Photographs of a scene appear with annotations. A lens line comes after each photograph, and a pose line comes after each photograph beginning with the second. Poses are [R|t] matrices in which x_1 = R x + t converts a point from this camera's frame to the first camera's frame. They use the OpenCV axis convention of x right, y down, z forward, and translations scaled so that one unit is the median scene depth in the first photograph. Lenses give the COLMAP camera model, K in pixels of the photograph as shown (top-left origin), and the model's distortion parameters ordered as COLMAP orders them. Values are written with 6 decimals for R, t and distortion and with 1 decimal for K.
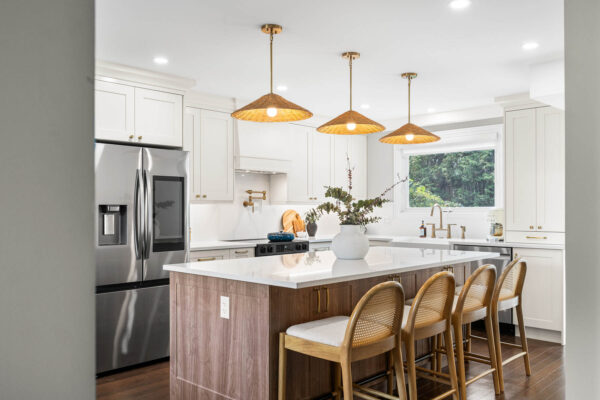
lens RADIAL K [[530.0, 0, 300.0], [0, 530.0, 200.0], [0, 0, 1]] dist [0.006669, 0.002310]
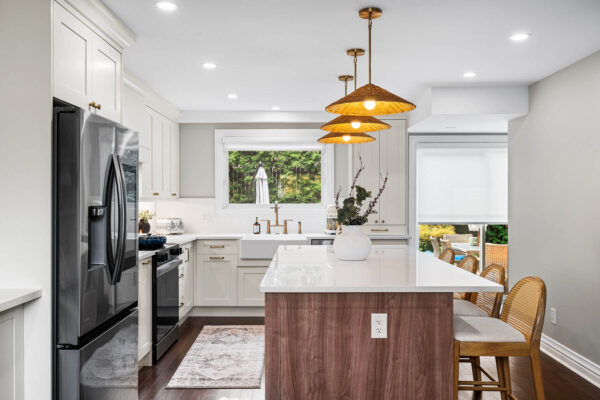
lens RADIAL K [[530.0, 0, 300.0], [0, 530.0, 200.0], [0, 0, 1]] dist [0.006669, 0.002310]
pose [[0.720219, 0.000466, 0.693747, -0.550852], [-0.011720, 0.999865, 0.011495, -0.008068], [-0.693648, -0.016409, 0.720127, 0.307454]]
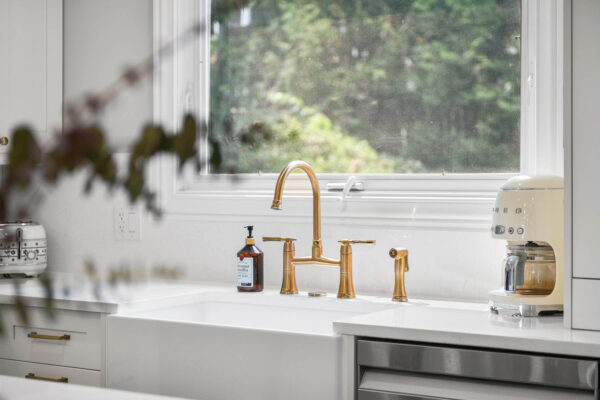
lens RADIAL K [[1136.8, 0, 300.0], [0, 1136.8, 200.0], [0, 0, 1]] dist [0.012799, 0.025786]
pose [[0.983451, -0.005132, 0.181100, 0.214136], [-0.002215, 0.999183, 0.040344, 0.006198], [-0.181159, -0.040077, 0.982637, 0.628430]]
